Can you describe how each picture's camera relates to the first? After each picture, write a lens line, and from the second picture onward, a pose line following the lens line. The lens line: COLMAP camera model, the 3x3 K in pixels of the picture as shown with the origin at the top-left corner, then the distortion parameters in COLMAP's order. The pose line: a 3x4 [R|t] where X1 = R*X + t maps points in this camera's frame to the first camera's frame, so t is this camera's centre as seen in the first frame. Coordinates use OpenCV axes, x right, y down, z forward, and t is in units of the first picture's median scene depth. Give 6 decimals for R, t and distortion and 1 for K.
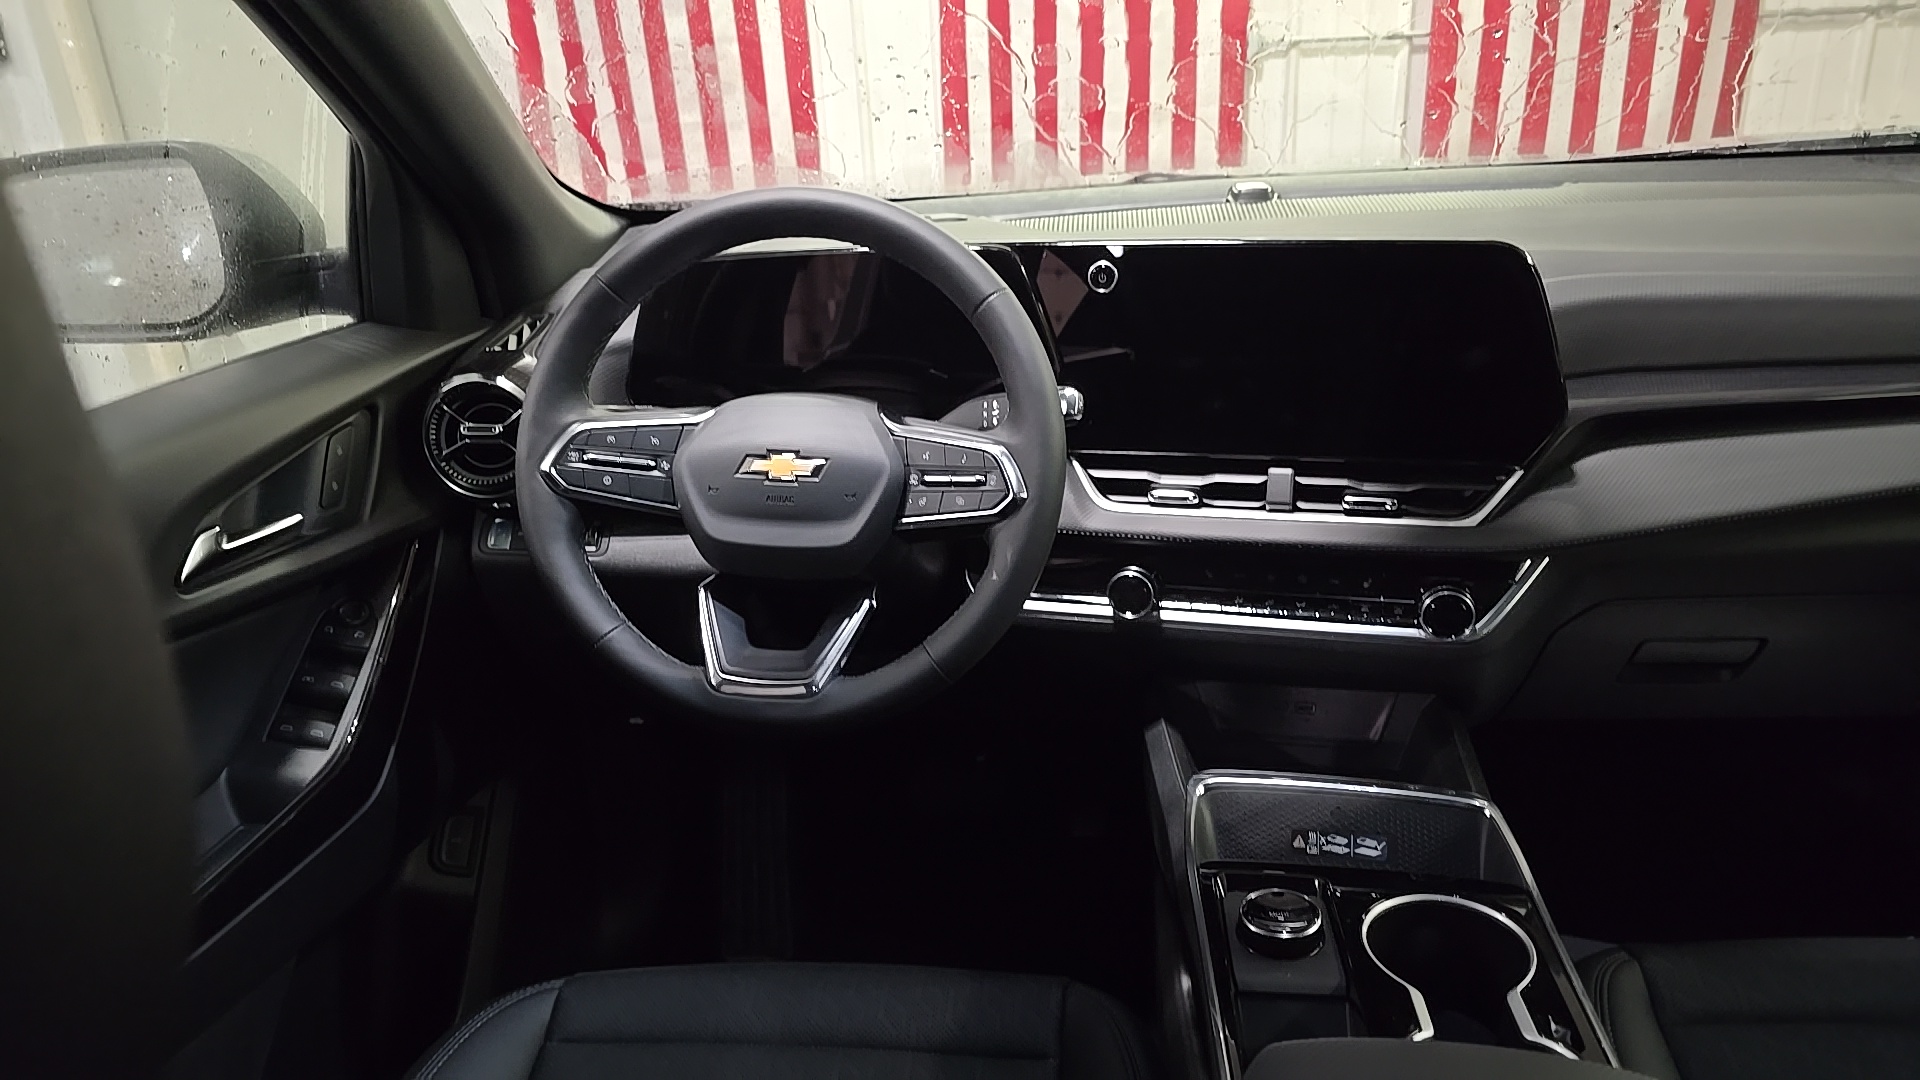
lens RADIAL K [[1273.6, 0, 960.0], [0, 1273.6, 540.0], [0, 0, 1]] dist [0.053168, -0.045361]
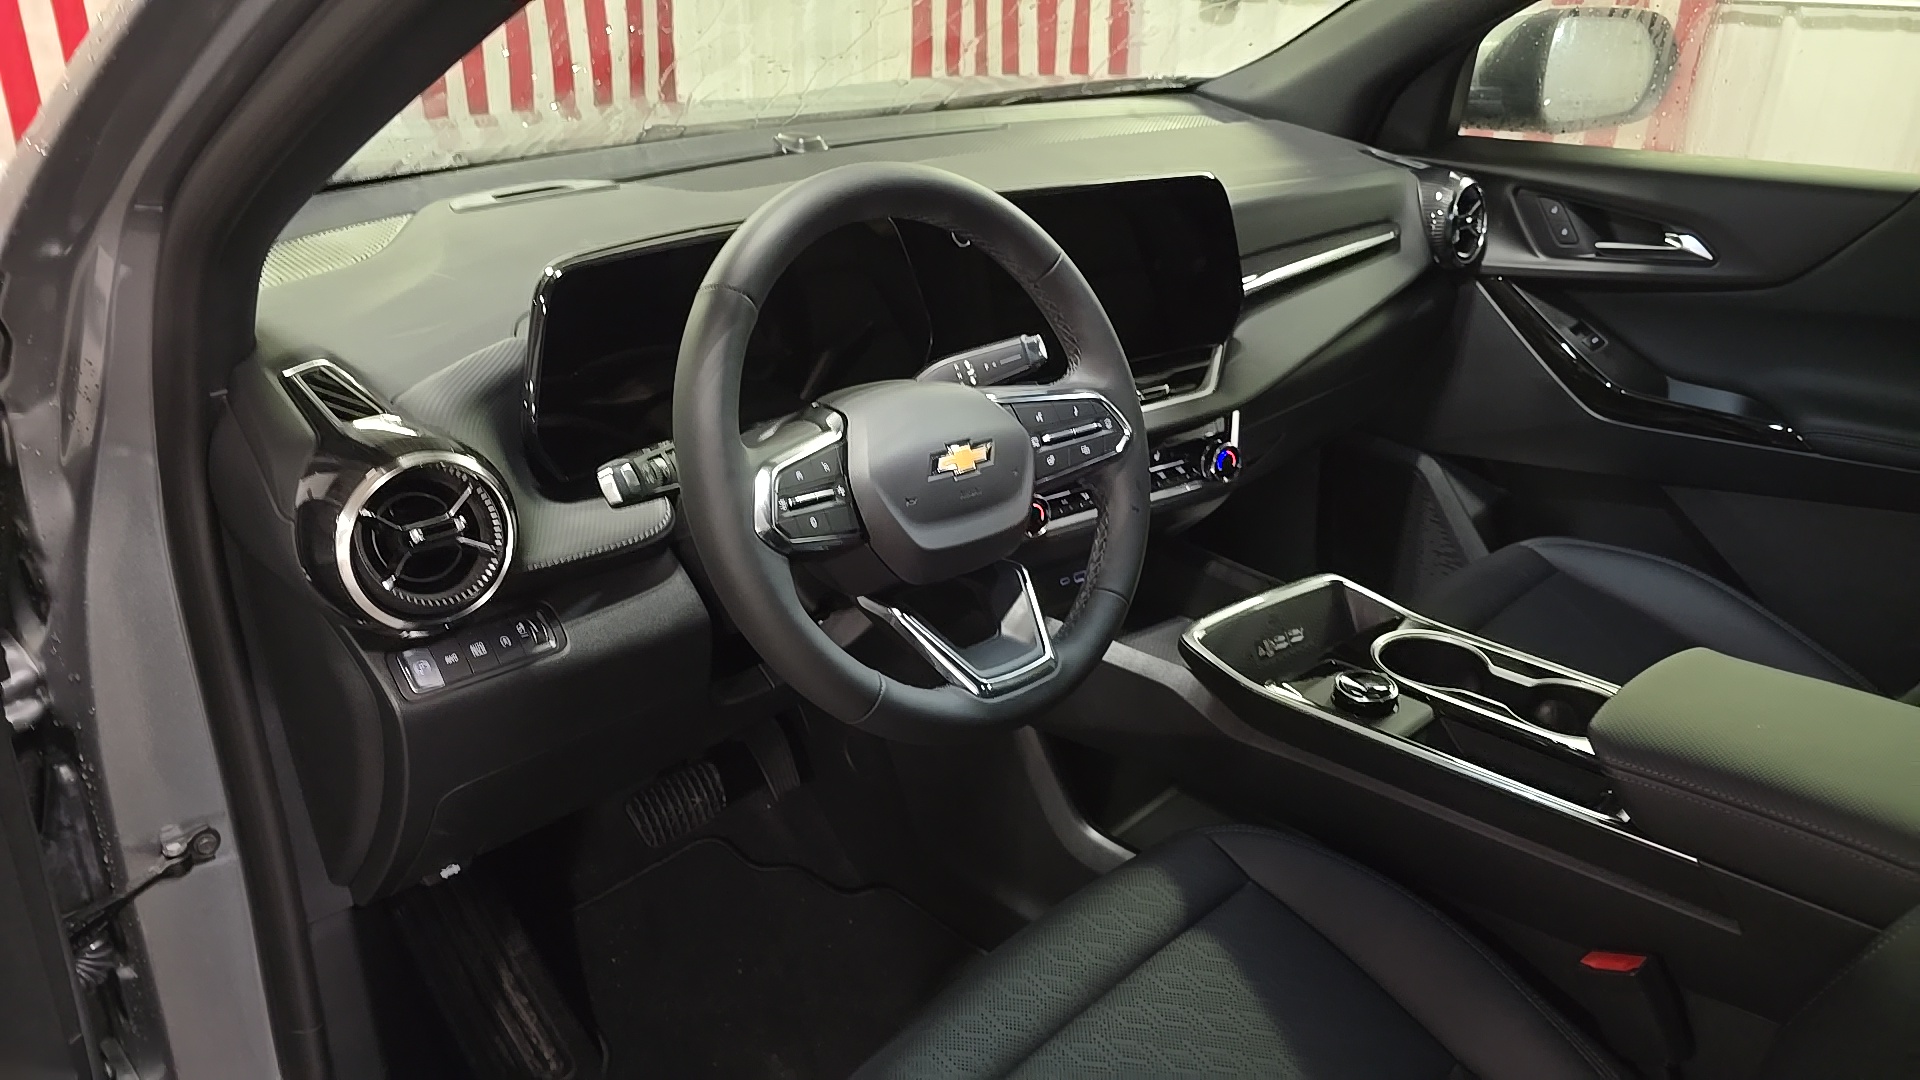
lens RADIAL K [[1273.6, 0, 960.0], [0, 1273.6, 540.0], [0, 0, 1]] dist [0.053168, -0.045361]
pose [[0.632546, -0.273954, 0.724455, -0.753937], [0.231069, 0.959509, 0.161086, -0.136034], [-0.739251, 0.065505, 0.670236, 0.320673]]
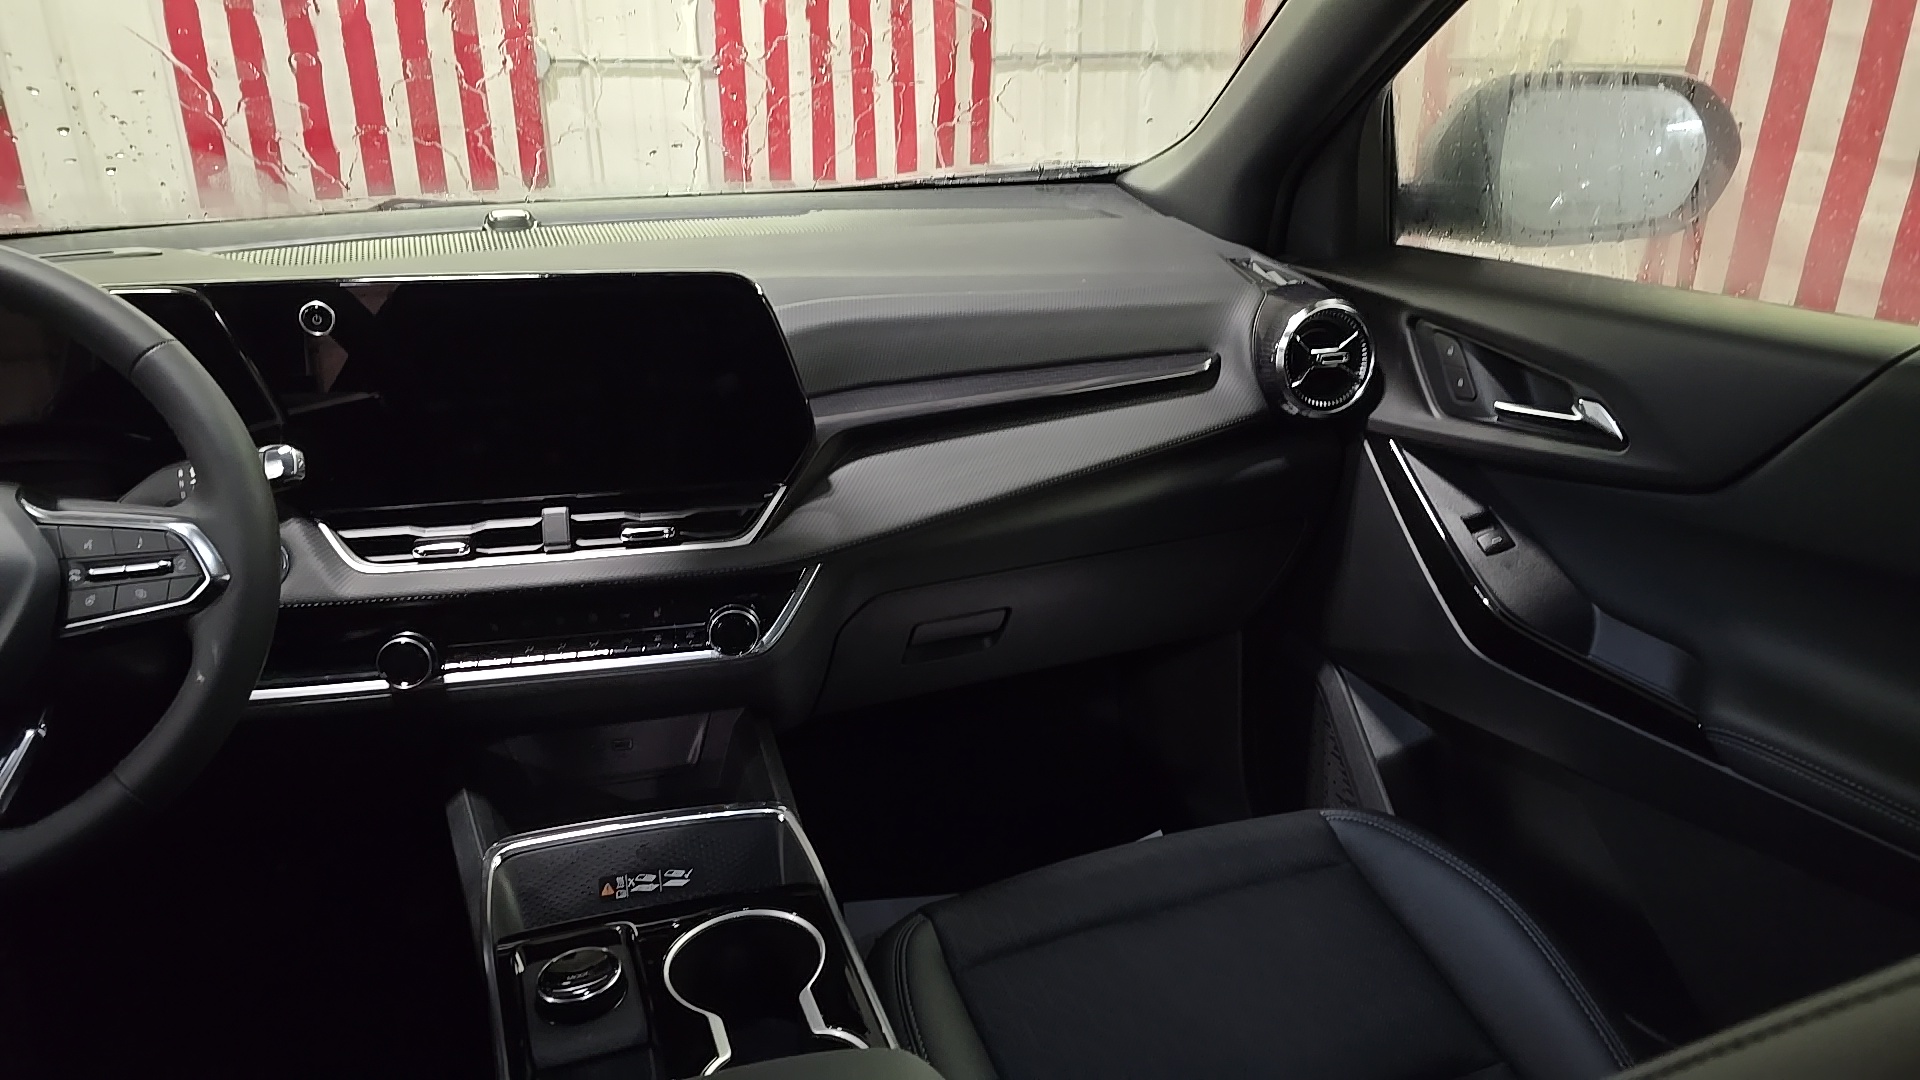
lens RADIAL K [[1273.6, 0, 960.0], [0, 1273.6, 540.0], [0, 0, 1]] dist [0.053168, -0.045361]
pose [[0.891763, -0.123151, 0.435423, 0.101370], [0.127279, 0.991669, 0.019801, -0.012211], [-0.434234, 0.037763, 0.900008, -0.003983]]
